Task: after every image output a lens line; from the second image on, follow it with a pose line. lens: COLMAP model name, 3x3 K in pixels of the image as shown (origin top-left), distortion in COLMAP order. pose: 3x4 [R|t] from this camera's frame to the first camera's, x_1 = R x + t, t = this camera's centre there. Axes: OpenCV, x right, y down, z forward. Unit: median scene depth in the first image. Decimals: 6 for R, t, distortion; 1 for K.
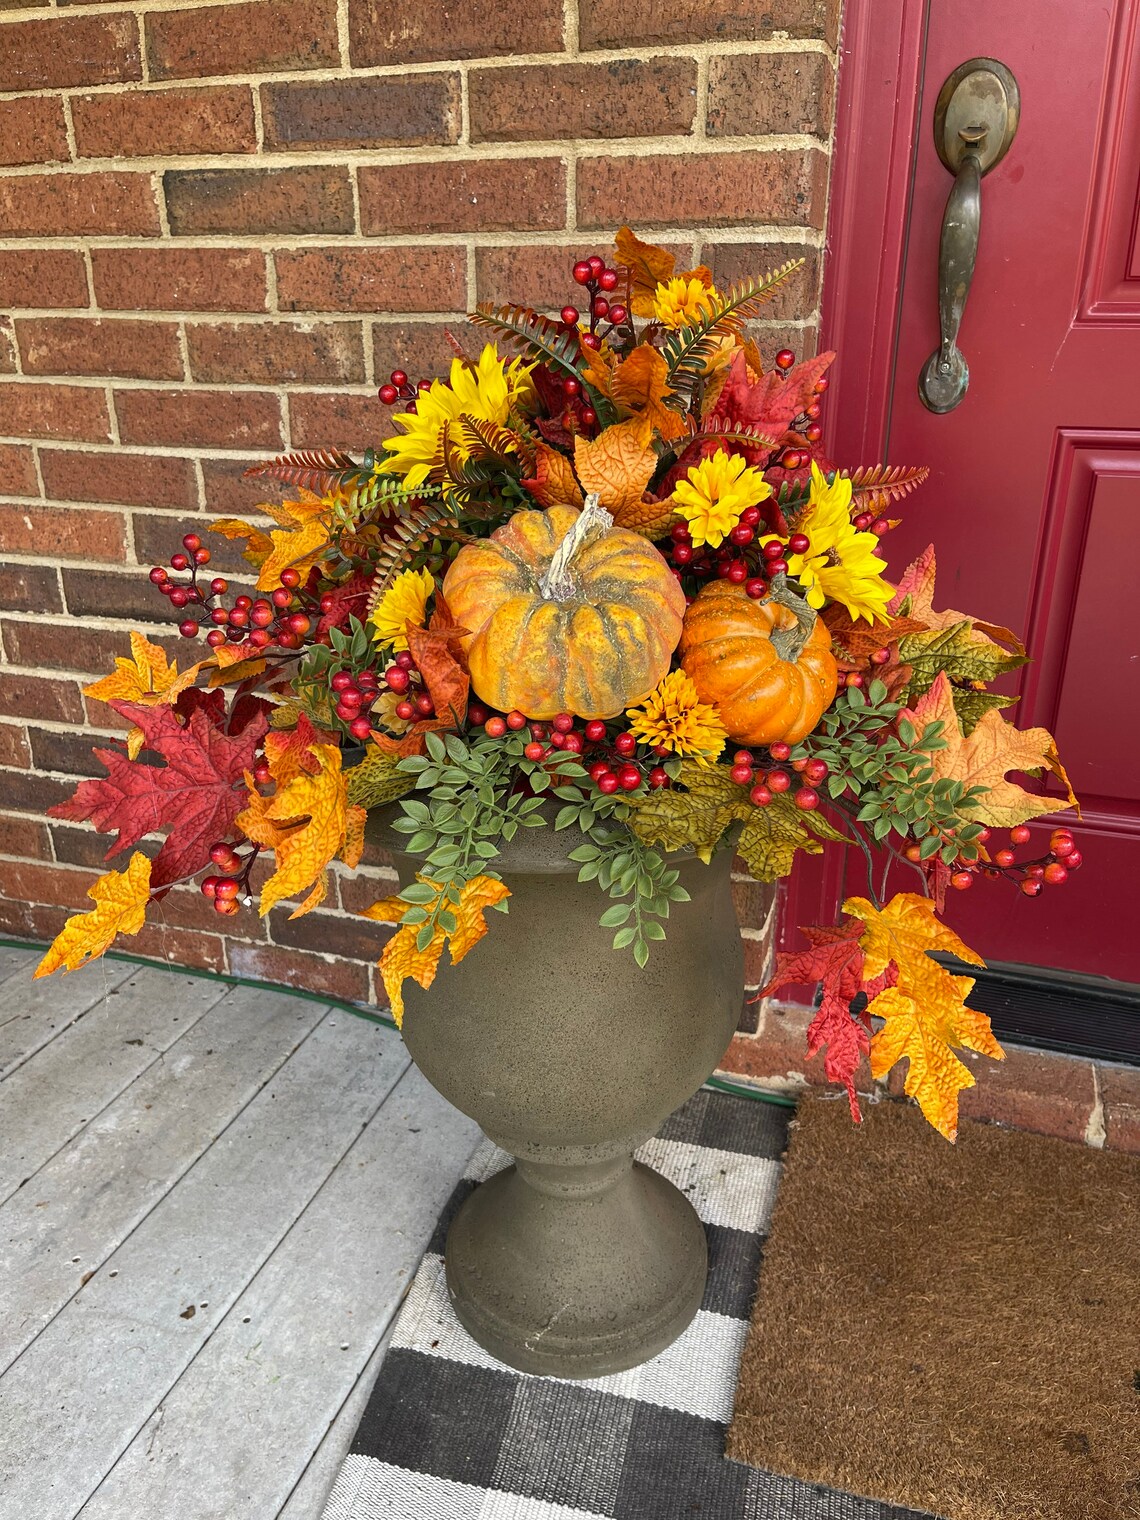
lens RADIAL K [[1130.7, 0, 572.2], [0, 1130.7, 759.0], [0, 0, 1]] dist [0.024249, -0.026060]
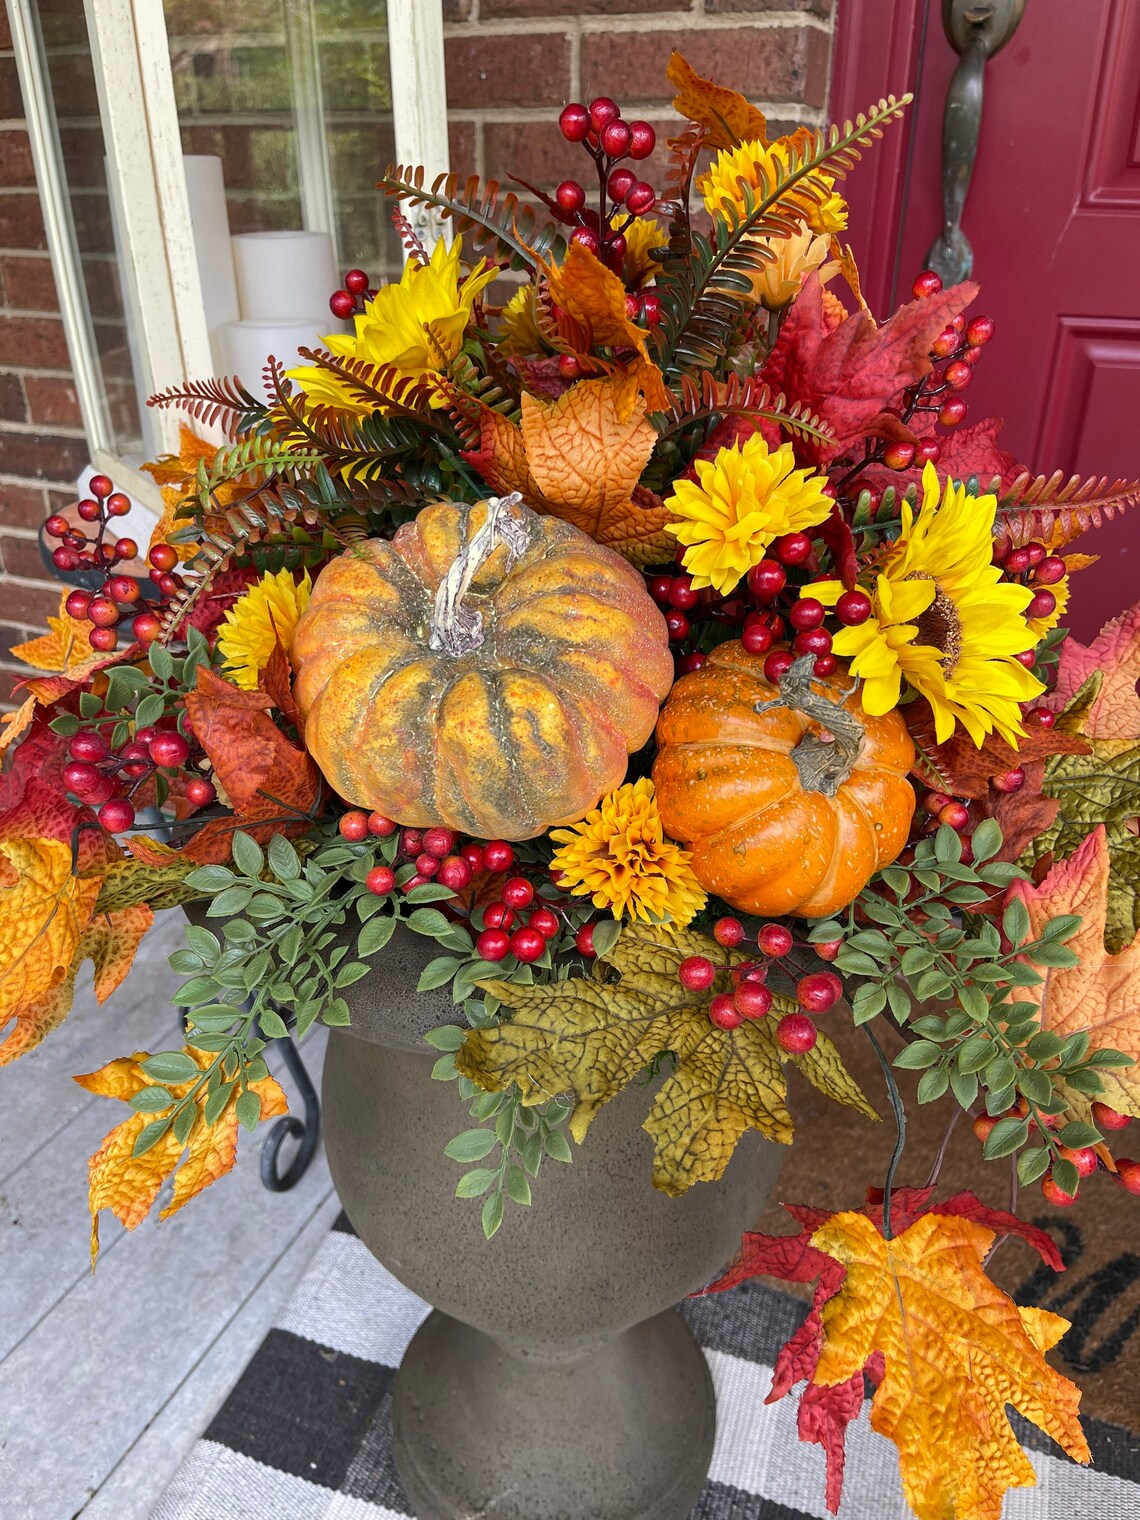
lens RADIAL K [[1153.9, 0, 586.7], [0, 1153.9, 754.9], [0, 0, 1]] dist [0.013507, 0.001339]
pose [[0.968352, 0.145546, -0.202759, 0.193922], [-0.130526, 0.987738, 0.085651, -0.144082], [0.212739, -0.056475, 0.975476, 0.364129]]
